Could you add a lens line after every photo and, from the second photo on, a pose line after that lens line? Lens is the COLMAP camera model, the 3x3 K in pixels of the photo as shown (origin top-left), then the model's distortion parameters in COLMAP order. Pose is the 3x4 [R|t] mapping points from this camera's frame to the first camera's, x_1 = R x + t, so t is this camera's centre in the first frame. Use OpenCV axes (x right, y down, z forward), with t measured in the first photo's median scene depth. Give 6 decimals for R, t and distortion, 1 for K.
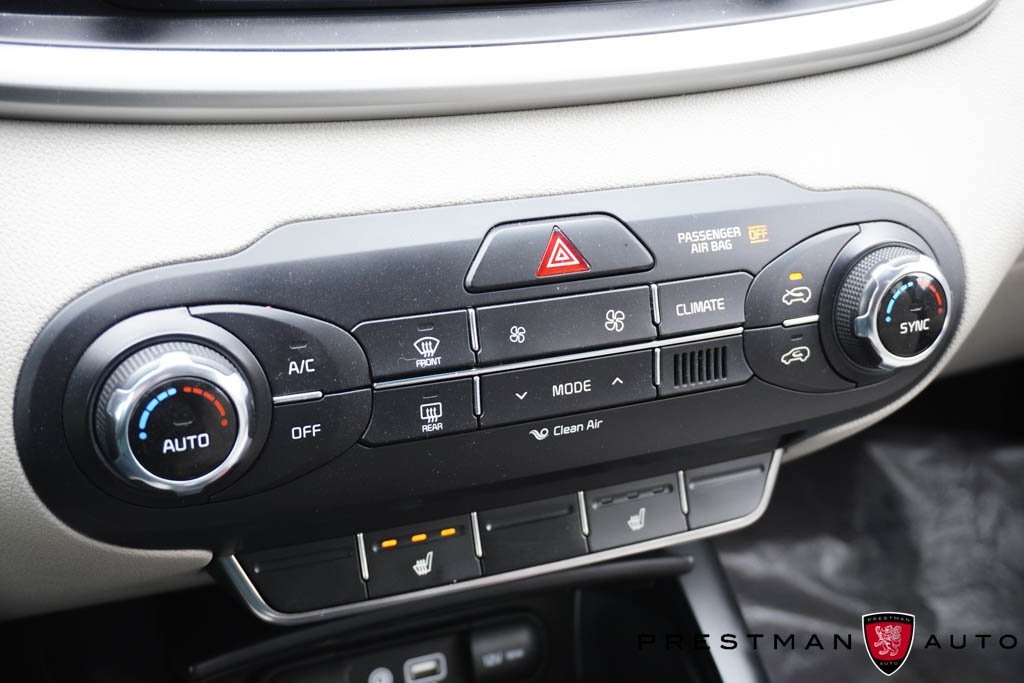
lens RADIAL K [[1320.4, 0, 512.0], [0, 1320.4, 341.5], [0, 0, 1]] dist [0.001783, 0.001410]
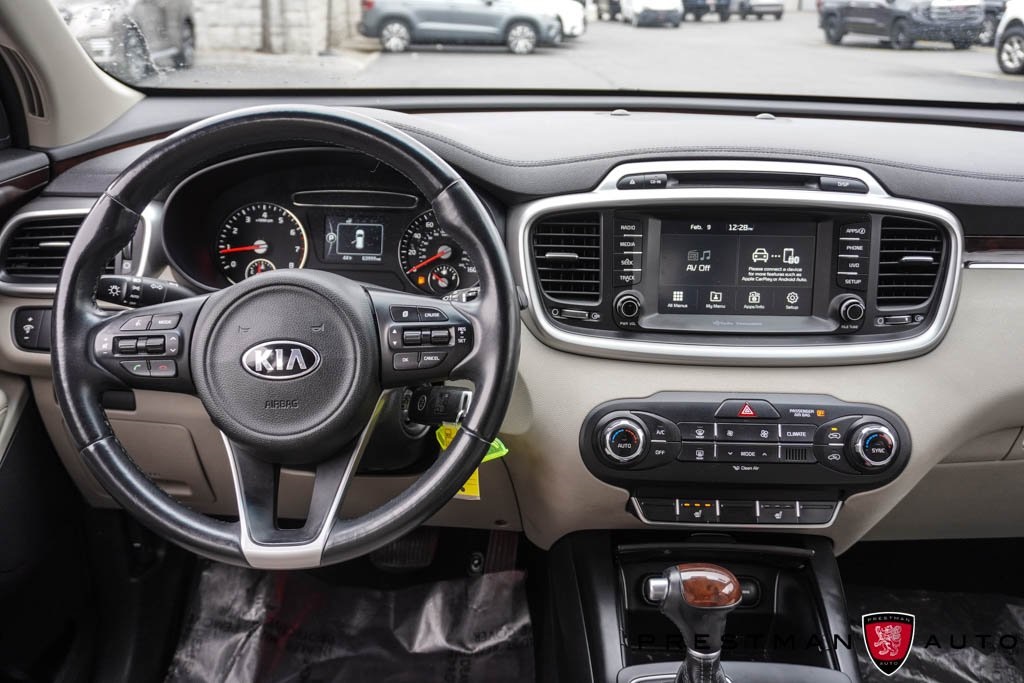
lens RADIAL K [[958.0, 0, 512.0], [0, 958.0, 341.5], [0, 0, 1]] dist [0.004371, -0.000529]
pose [[0.908826, 0.044694, -0.414775, 0.459991], [-0.162085, 0.953963, -0.252354, 0.438100], [0.384401, 0.296575, 0.874230, -1.247567]]
